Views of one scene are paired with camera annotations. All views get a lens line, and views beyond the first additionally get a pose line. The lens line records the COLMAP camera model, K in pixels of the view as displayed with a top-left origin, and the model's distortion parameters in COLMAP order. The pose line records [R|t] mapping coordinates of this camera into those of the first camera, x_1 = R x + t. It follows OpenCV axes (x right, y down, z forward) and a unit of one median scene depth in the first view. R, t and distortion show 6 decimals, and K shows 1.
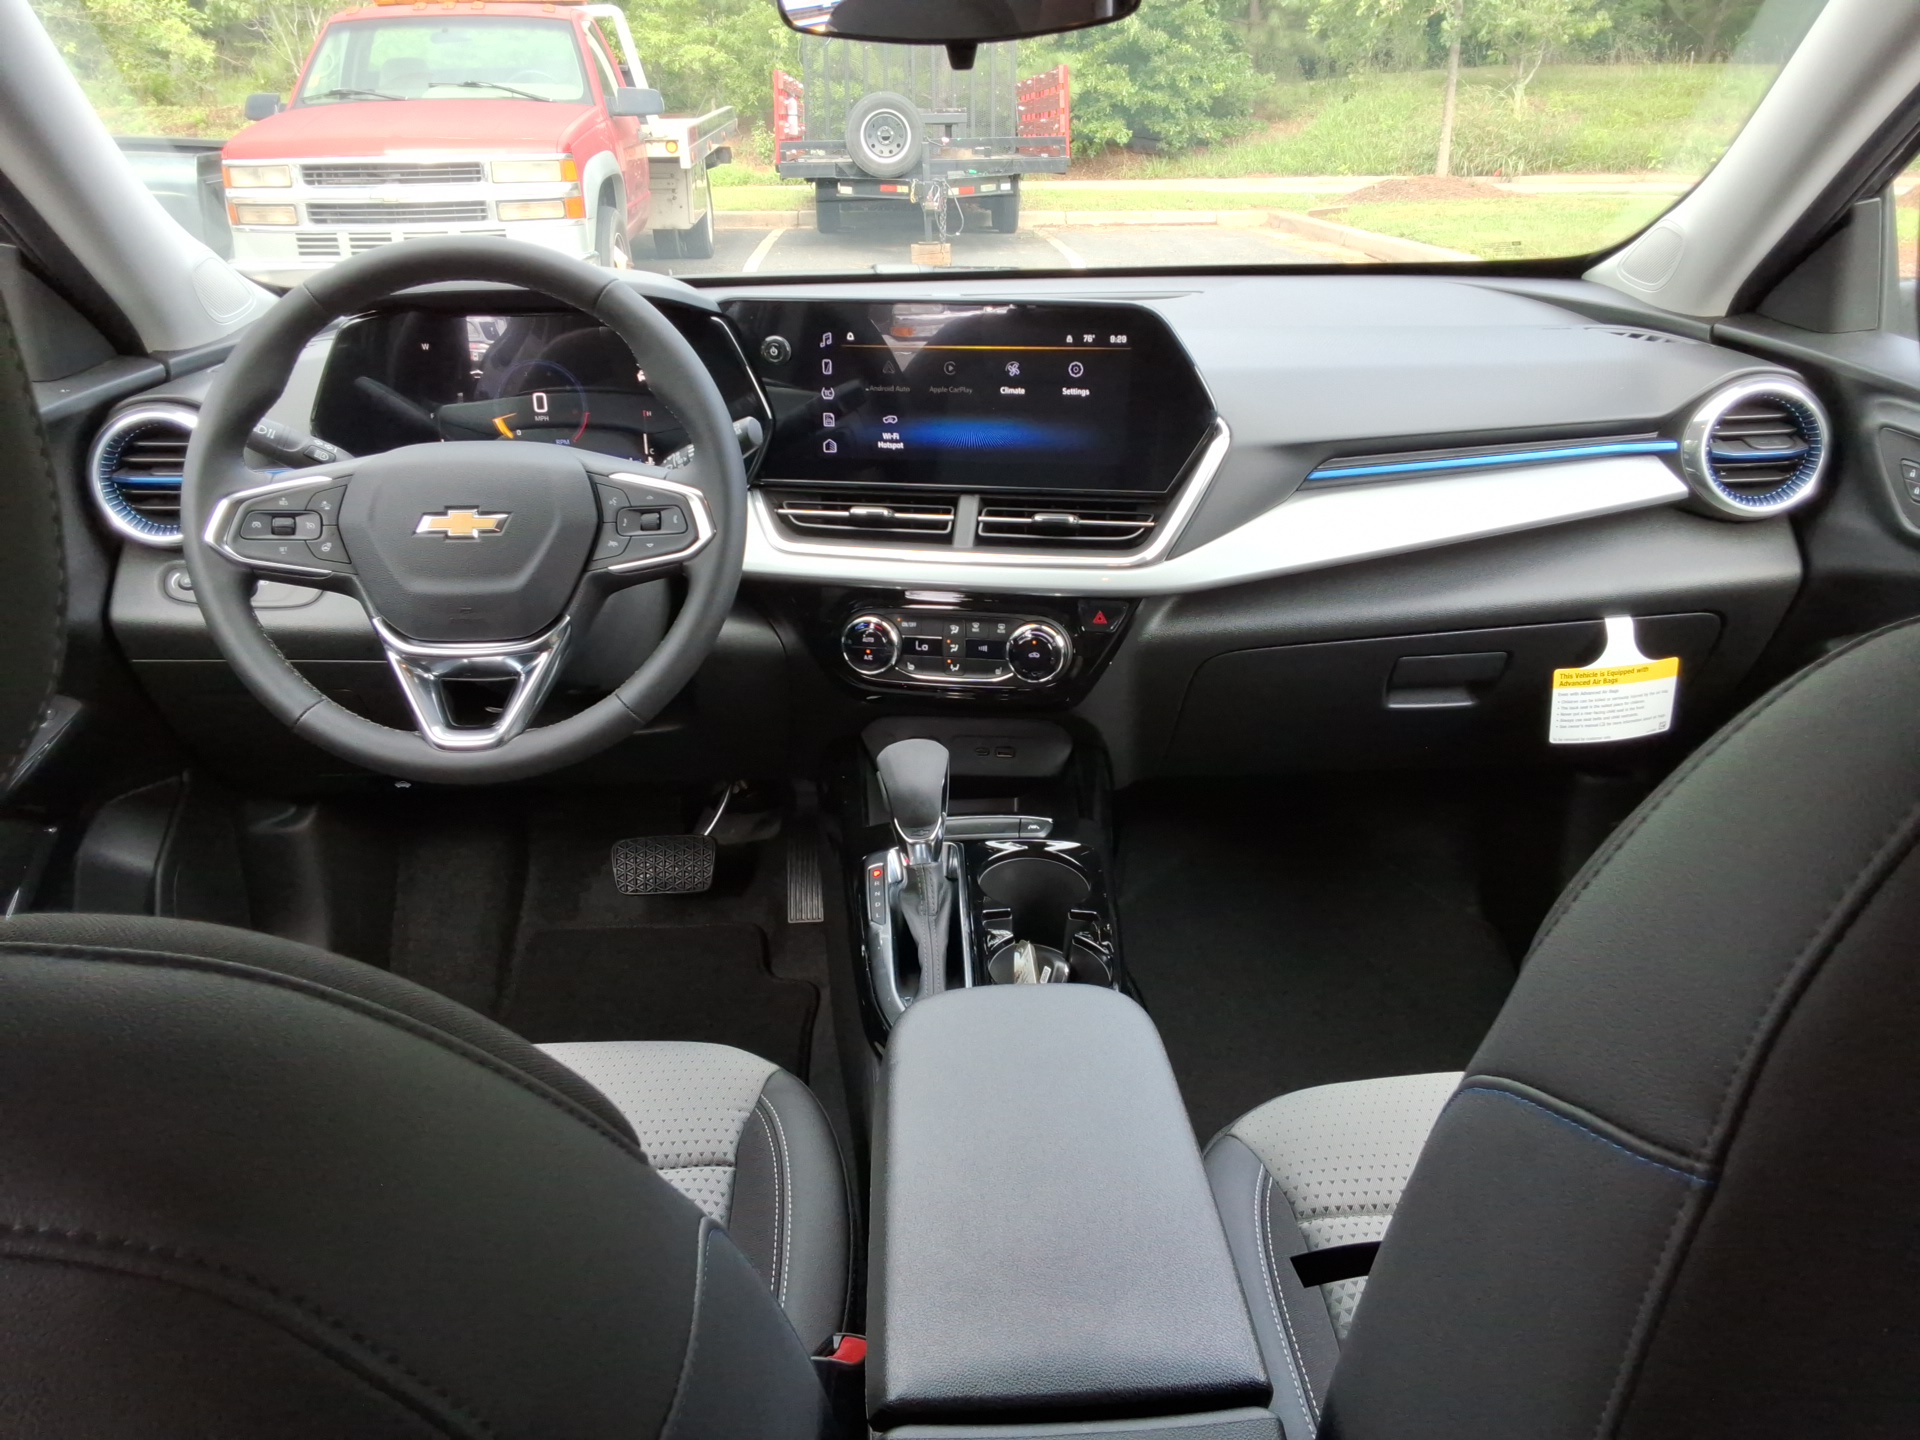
lens RADIAL K [[1544.9, 0, 998.4], [0, 1544.9, 710.1], [0, 0, 1]] dist [0.091622, -0.148599]
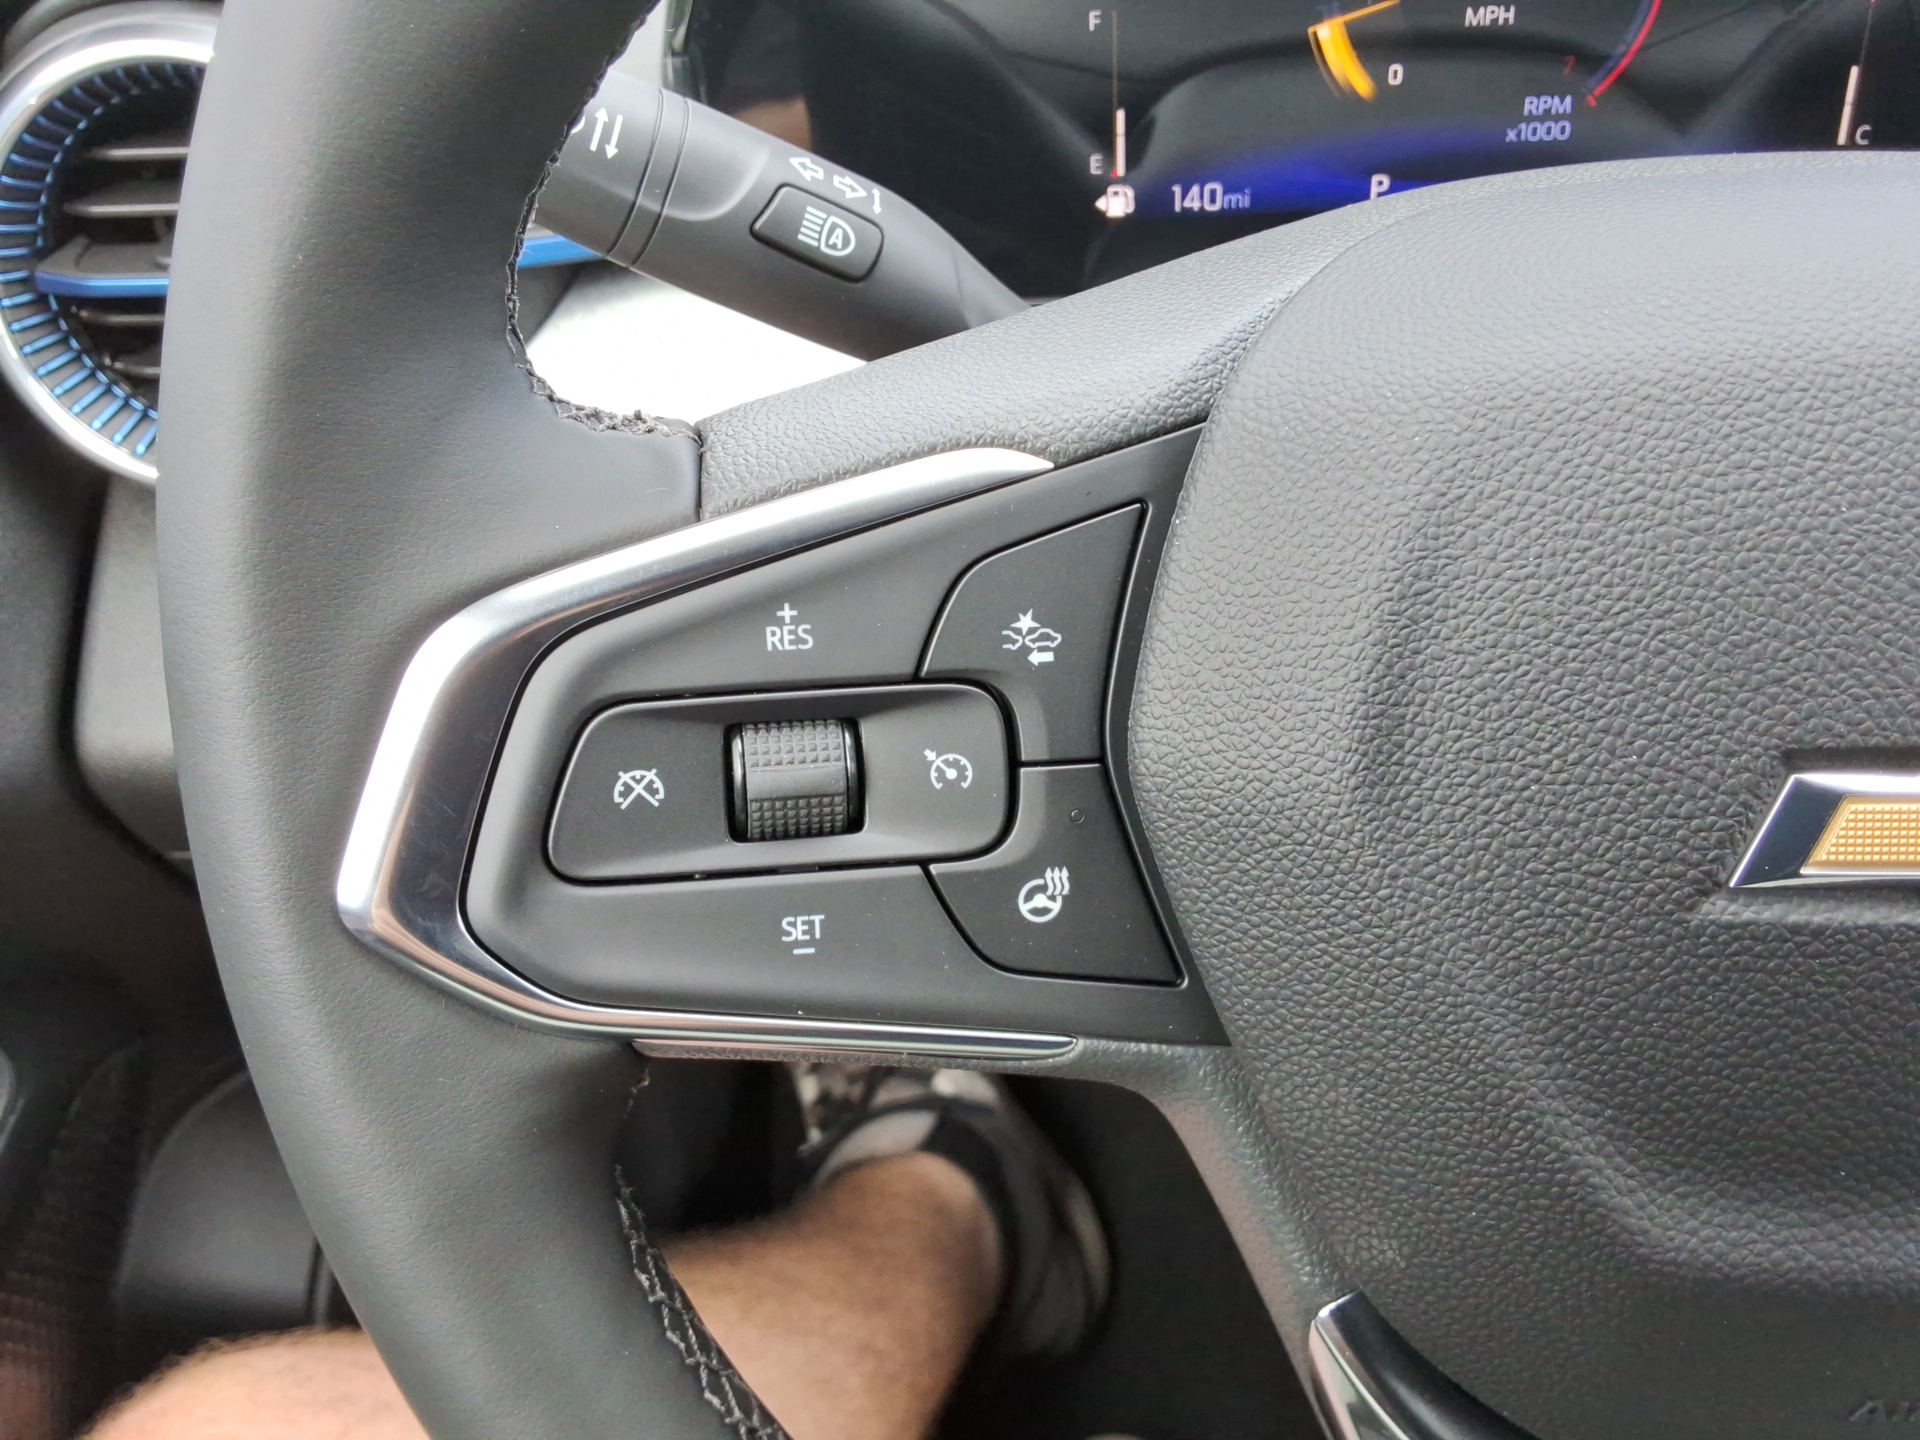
lens RADIAL K [[1544.9, 0, 953.7], [0, 1544.9, 704.7], [0, 0, 1]] dist [0.091622, -0.148599]
pose [[0.992318, 0.023930, -0.121374, -0.351167], [0.004367, 0.973726, 0.227680, -0.134561], [0.123633, -0.226461, 0.966142, 0.708114]]
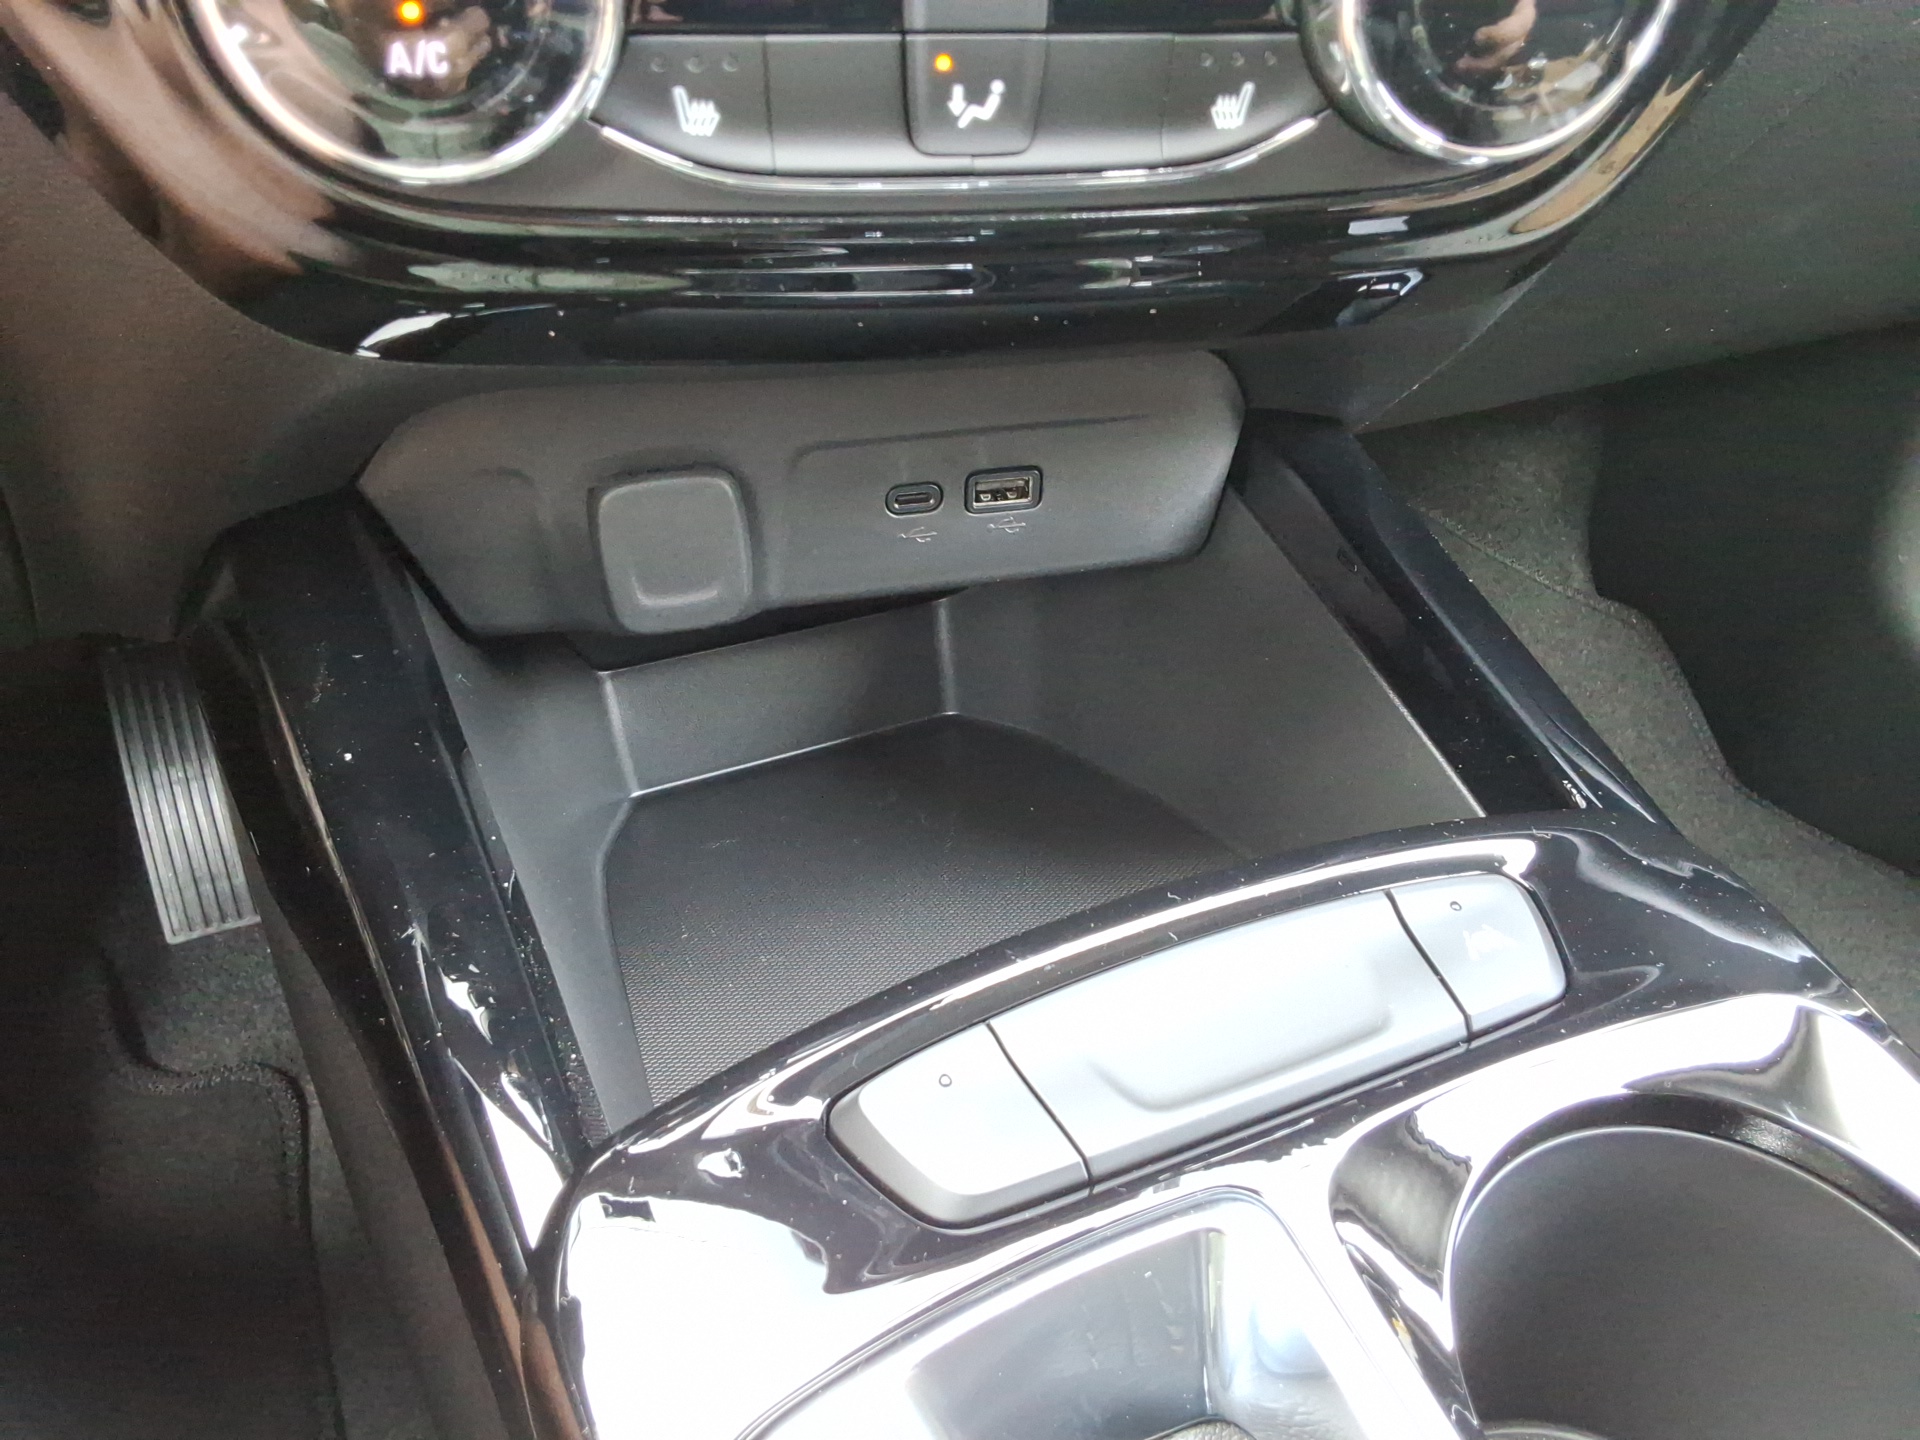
lens RADIAL K [[1544.9, 0, 964.8], [0, 1544.9, 699.8], [0, 0, 1]] dist [0.091622, -0.148599]
pose [[0.927064, -0.184975, 0.326093, -0.095291], [0.079299, 0.946876, 0.311669, -0.019606], [-0.366420, -0.263078, 0.892483, 0.839578]]
